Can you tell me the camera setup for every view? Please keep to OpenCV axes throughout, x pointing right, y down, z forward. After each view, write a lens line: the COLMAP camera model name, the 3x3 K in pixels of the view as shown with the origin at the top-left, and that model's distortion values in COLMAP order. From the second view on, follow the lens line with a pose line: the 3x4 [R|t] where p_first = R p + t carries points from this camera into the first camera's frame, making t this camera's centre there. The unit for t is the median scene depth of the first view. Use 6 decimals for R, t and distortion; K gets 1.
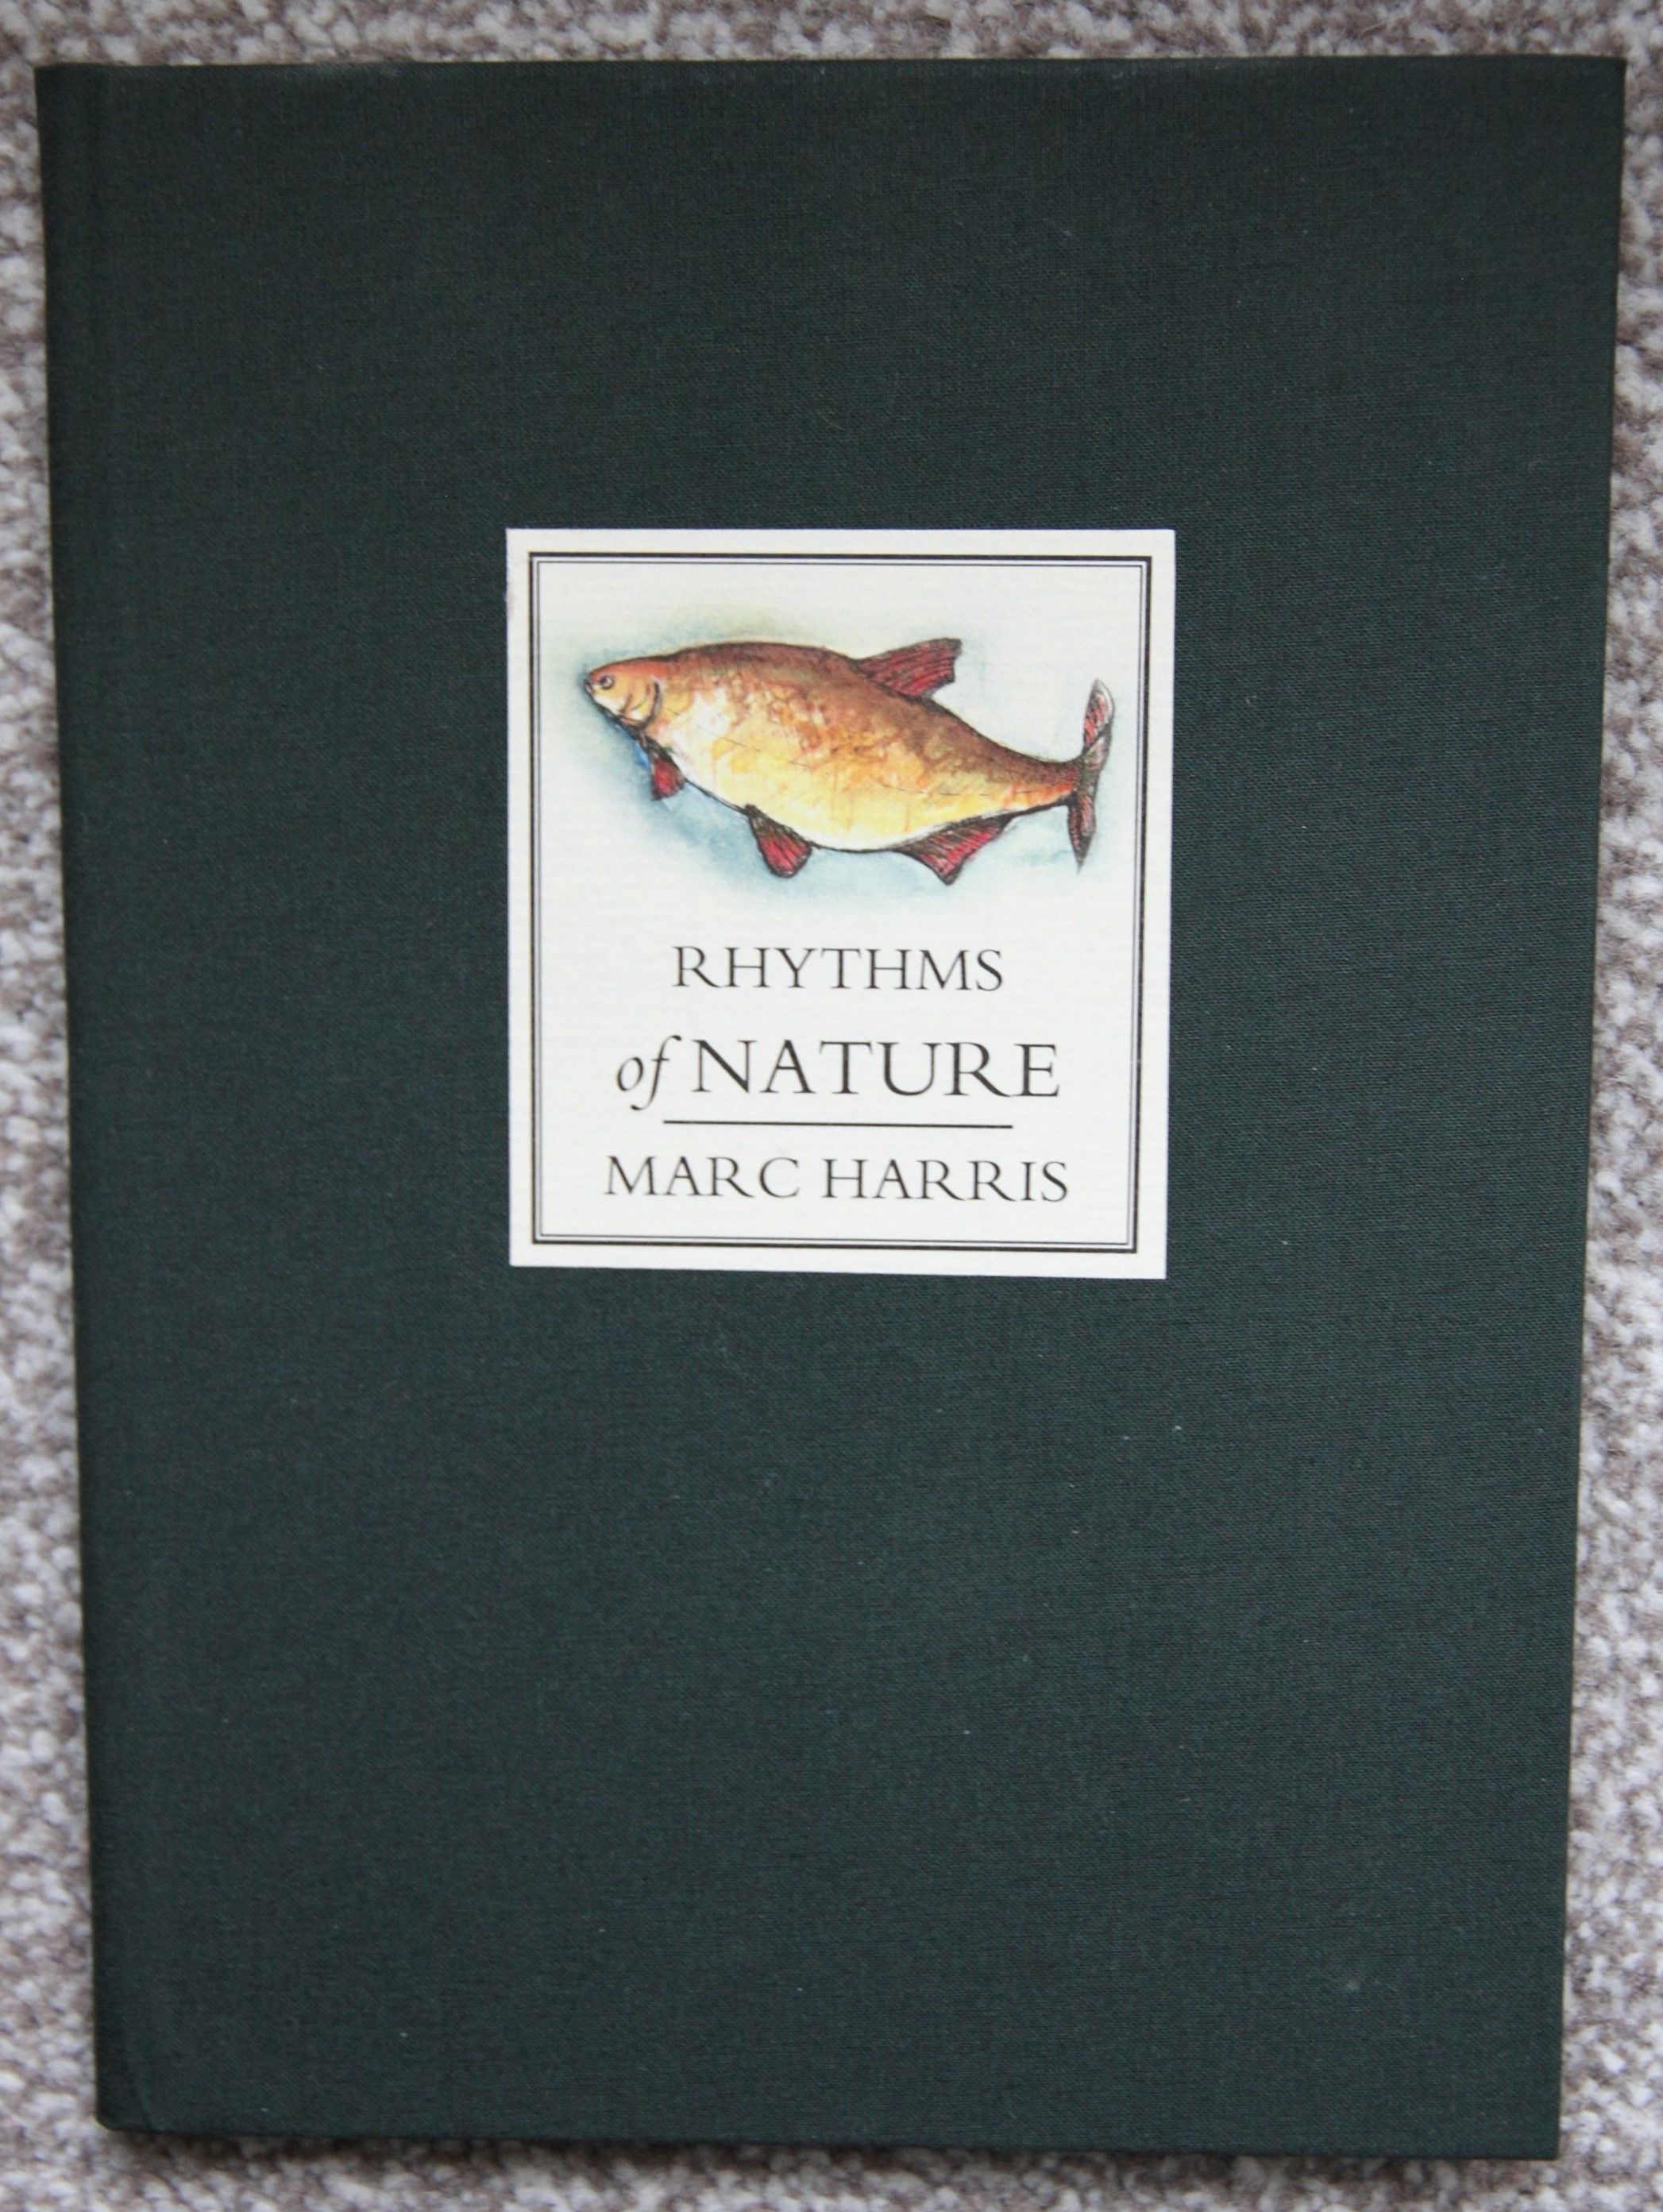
lens RADIAL K [[3214.4, 0, 827.1], [0, 3214.4, 1095.0], [0, 0, 1]] dist [-0.027377, 0.000000]
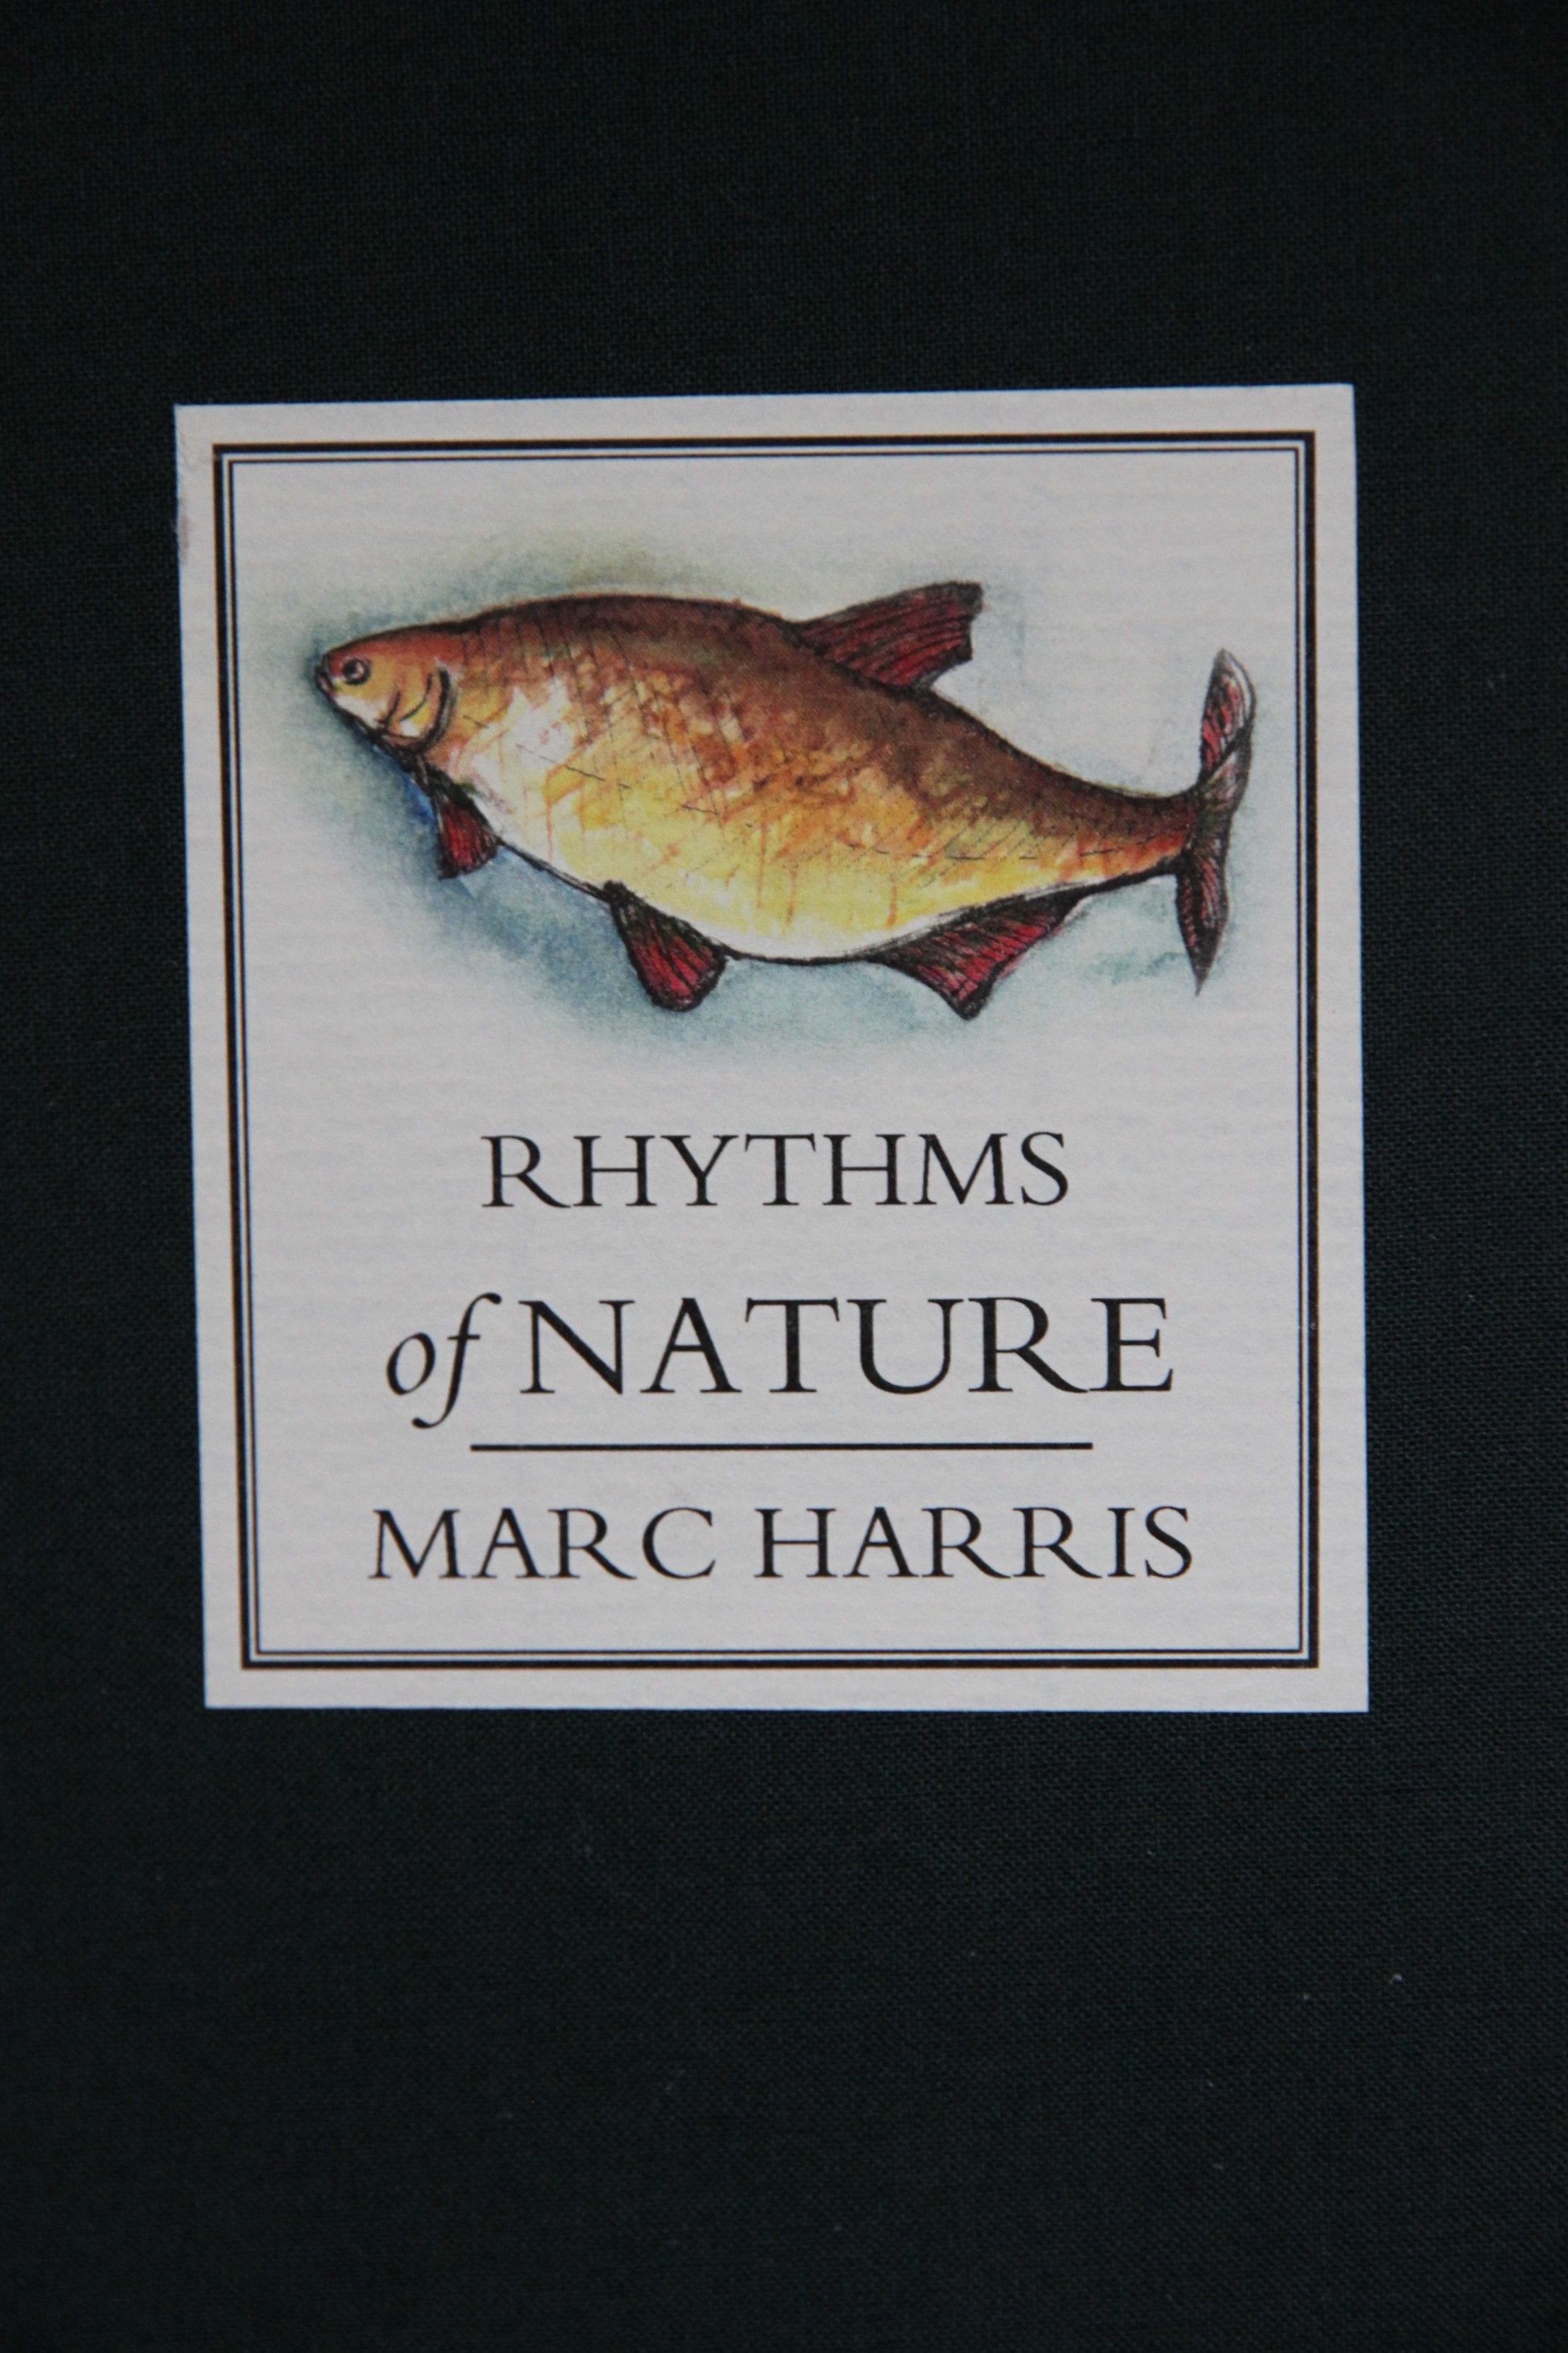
lens RADIAL K [[9206.2, 0, 783.6], [0, 9206.2, 1176.4], [0, 0, 1]] dist [-0.240431, 0.000000]
pose [[0.999412, -0.019060, 0.028485, -0.041081], [0.020685, 0.998110, -0.057872, 0.055021], [-0.027328, 0.058427, 0.997918, -0.608194]]
